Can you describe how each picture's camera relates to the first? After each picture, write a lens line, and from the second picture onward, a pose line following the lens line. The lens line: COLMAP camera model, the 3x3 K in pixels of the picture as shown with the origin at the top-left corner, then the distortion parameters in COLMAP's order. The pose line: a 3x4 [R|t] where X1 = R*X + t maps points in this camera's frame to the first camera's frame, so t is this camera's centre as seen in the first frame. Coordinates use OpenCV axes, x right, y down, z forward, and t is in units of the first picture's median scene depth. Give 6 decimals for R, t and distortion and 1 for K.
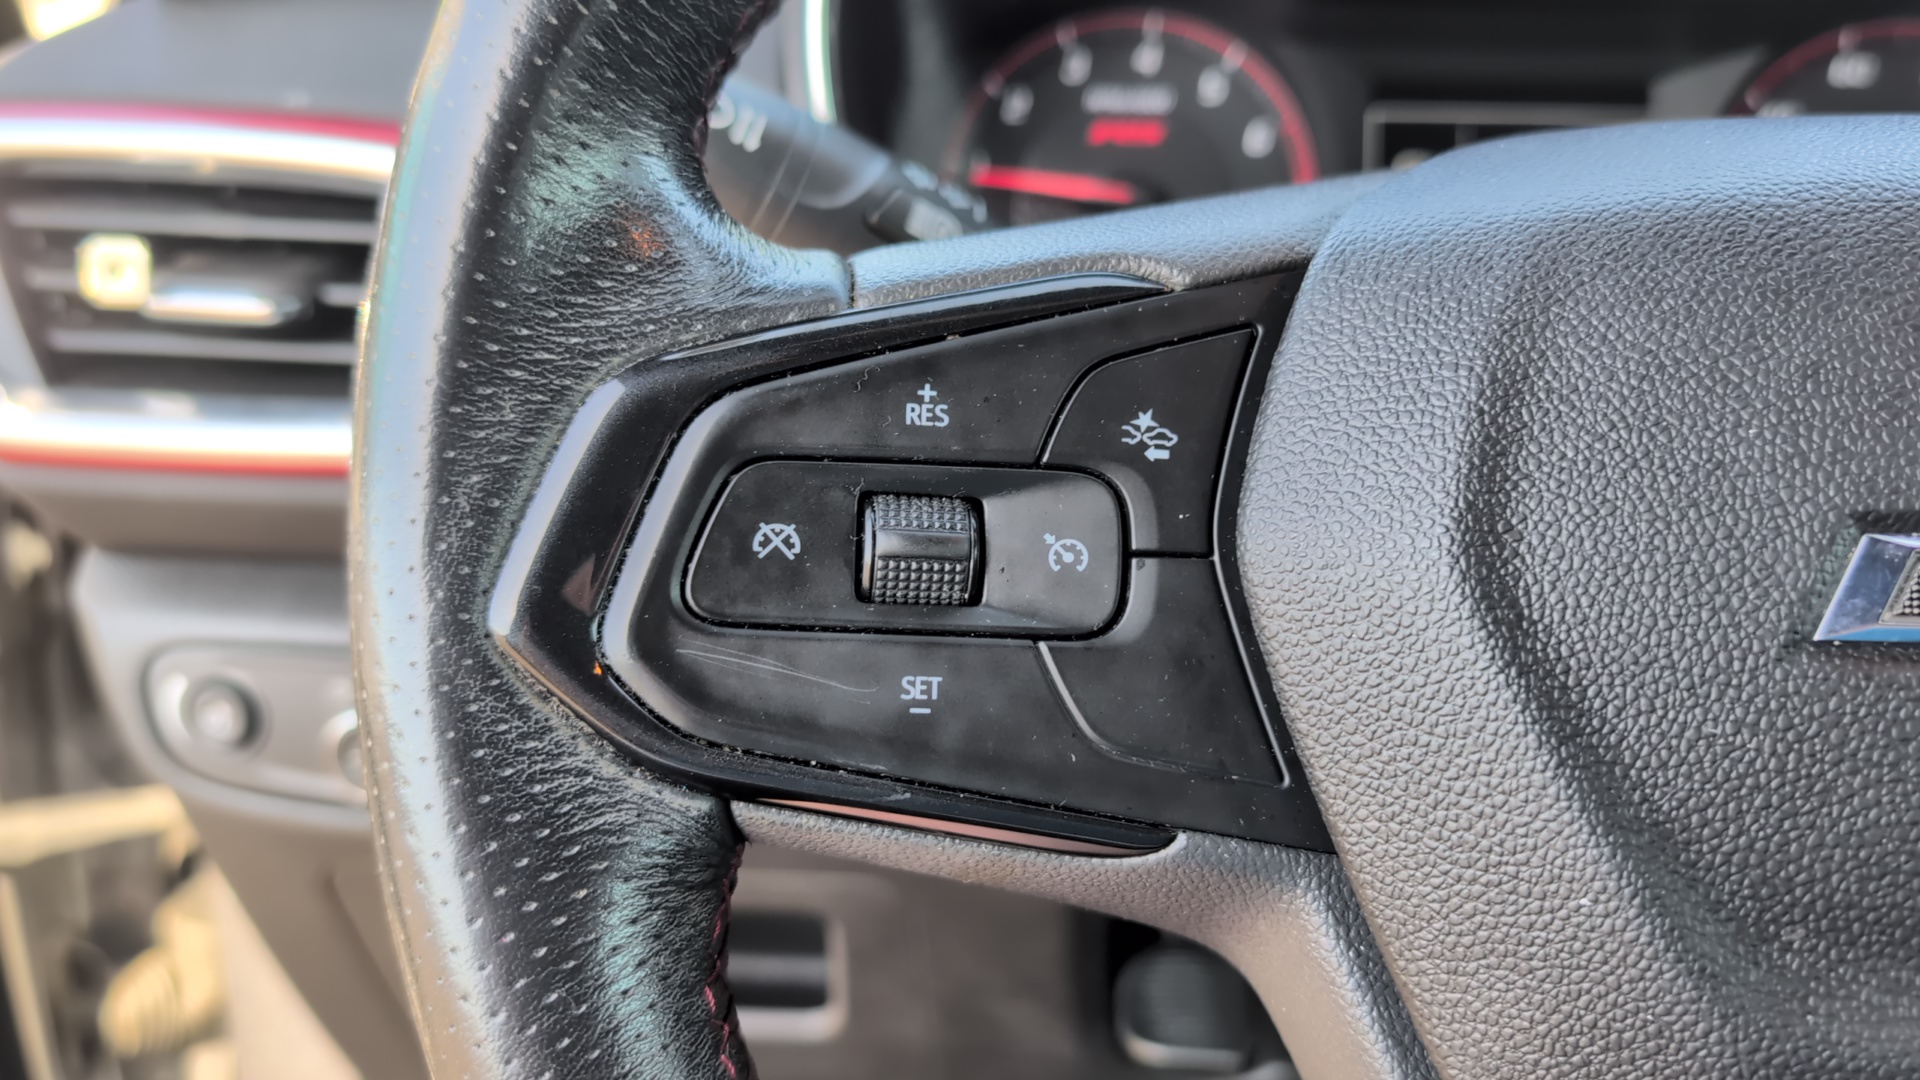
lens RADIAL K [[1610.3, 0, 960.0], [0, 1610.3, 540.0], [0, 0, 1]] dist [-0.015113, -0.003114]
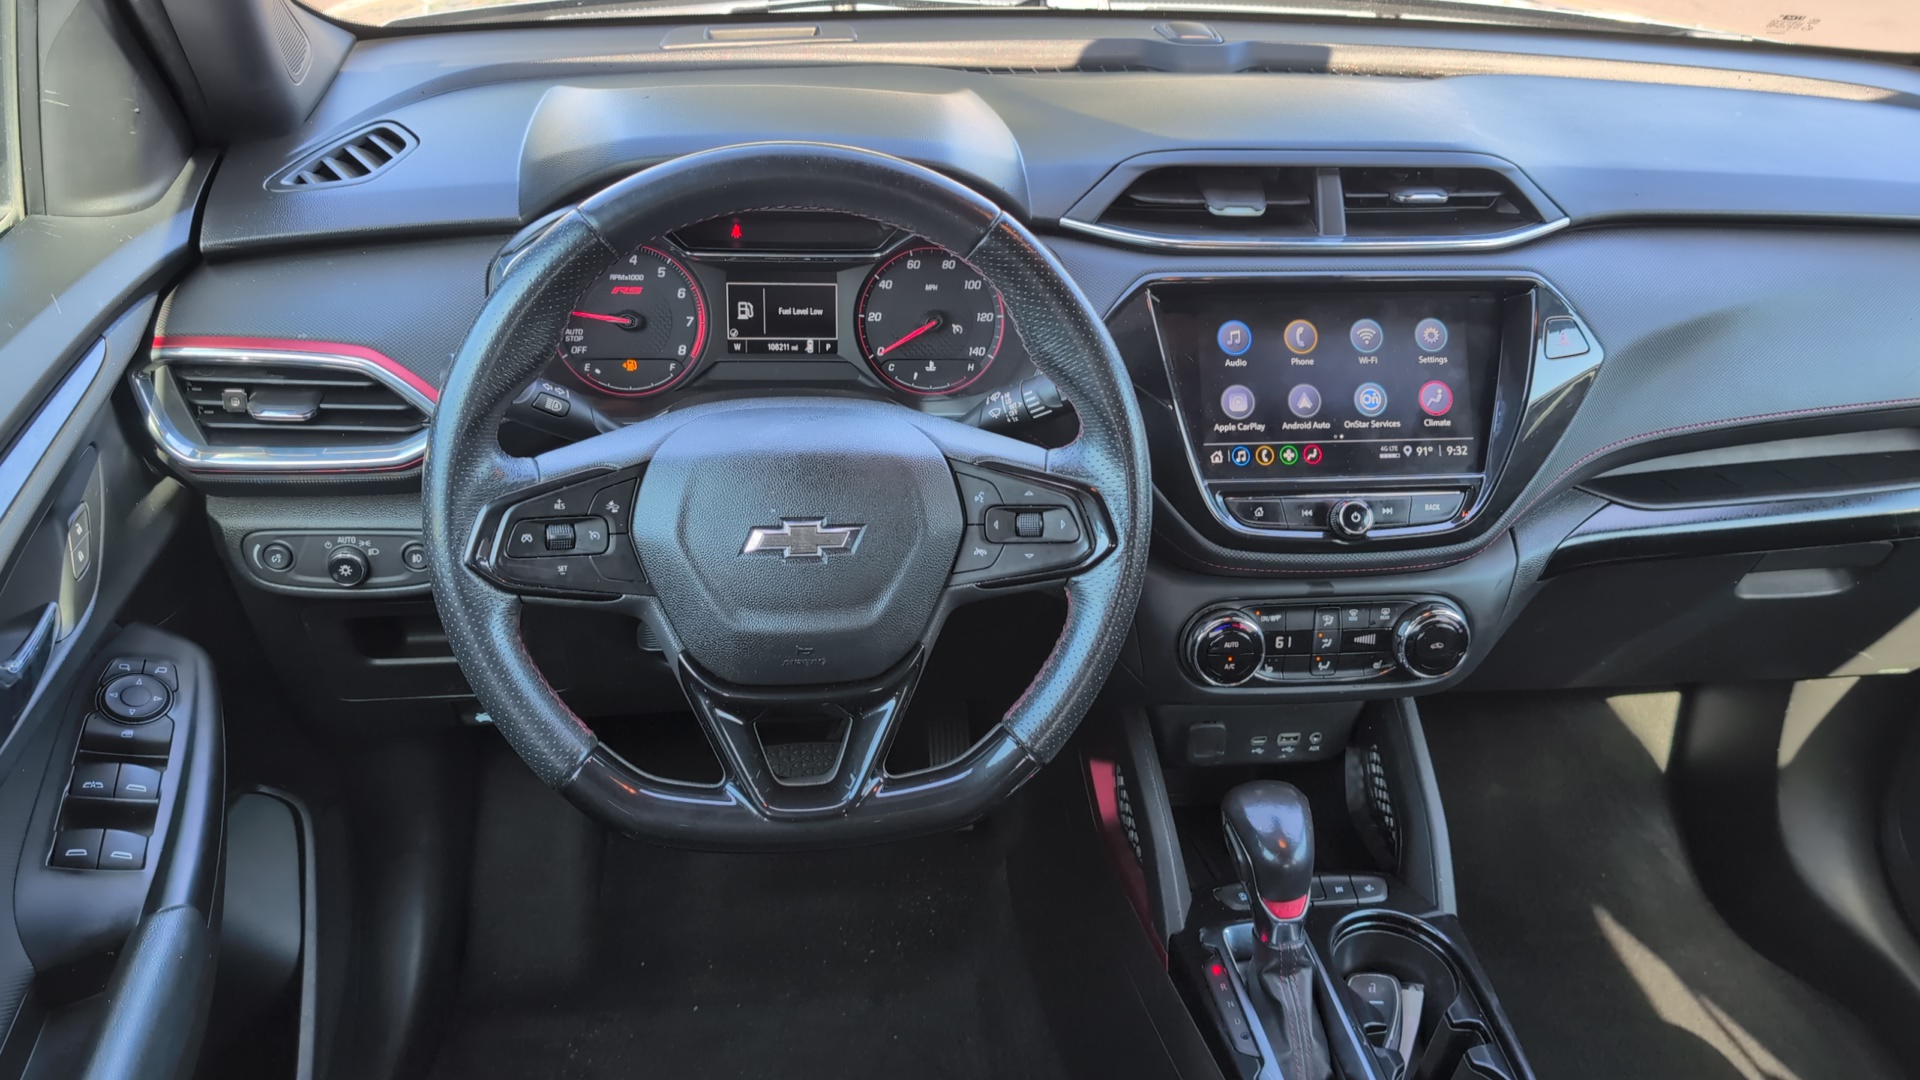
lens RADIAL K [[1573.3, 0, 960.0], [0, 1573.3, 540.0], [0, 0, 1]] dist [0.090575, -0.243497]
pose [[0.971568, -0.068808, 0.226540, 0.058887], [0.019457, 0.976805, 0.213246, -0.915699], [-0.235959, -0.202775, 0.950371, -3.488369]]
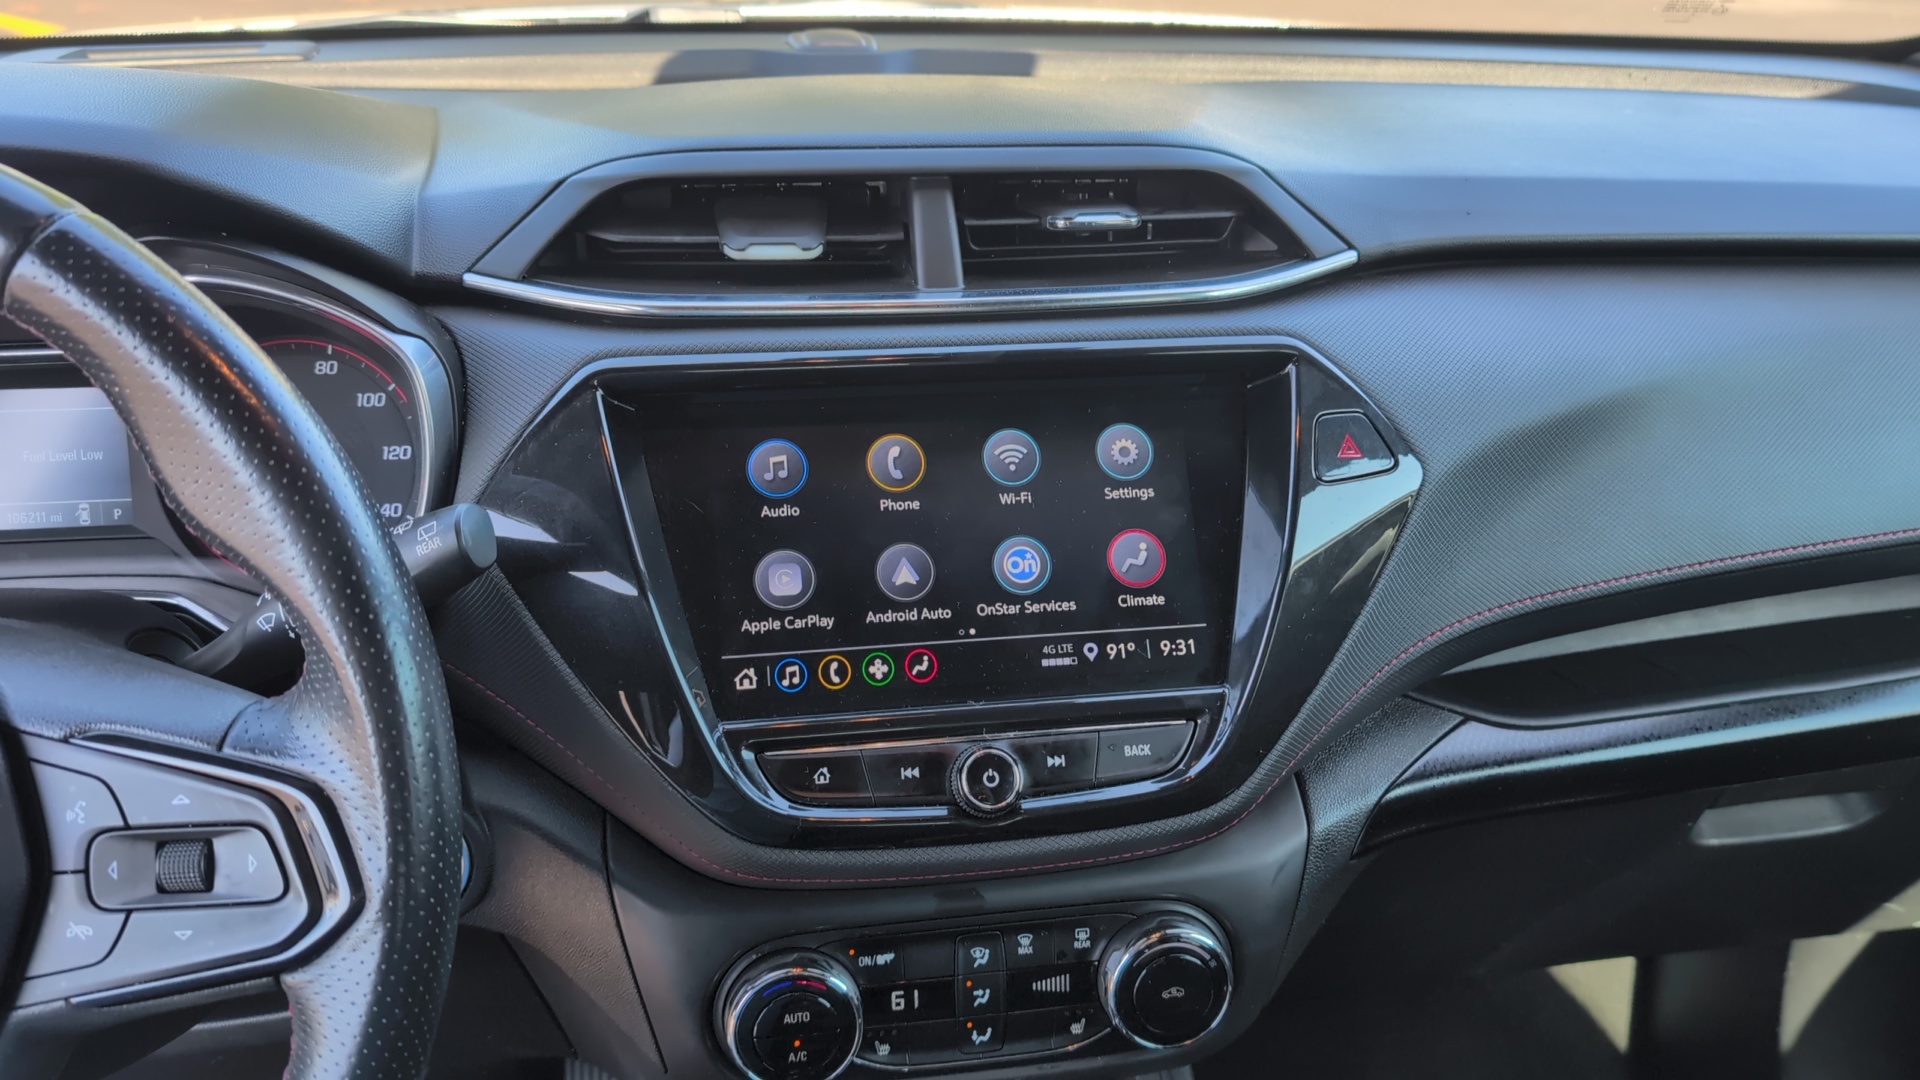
lens RADIAL K [[1573.3, 0, 960.0], [0, 1573.3, 540.0], [0, 0, 1]] dist [0.090575, -0.243497]
pose [[0.964345, -0.087126, 0.249896, 1.847321], [0.061039, 0.992020, 0.110316, -0.591555], [-0.257513, -0.091129, 0.961968, -1.458630]]
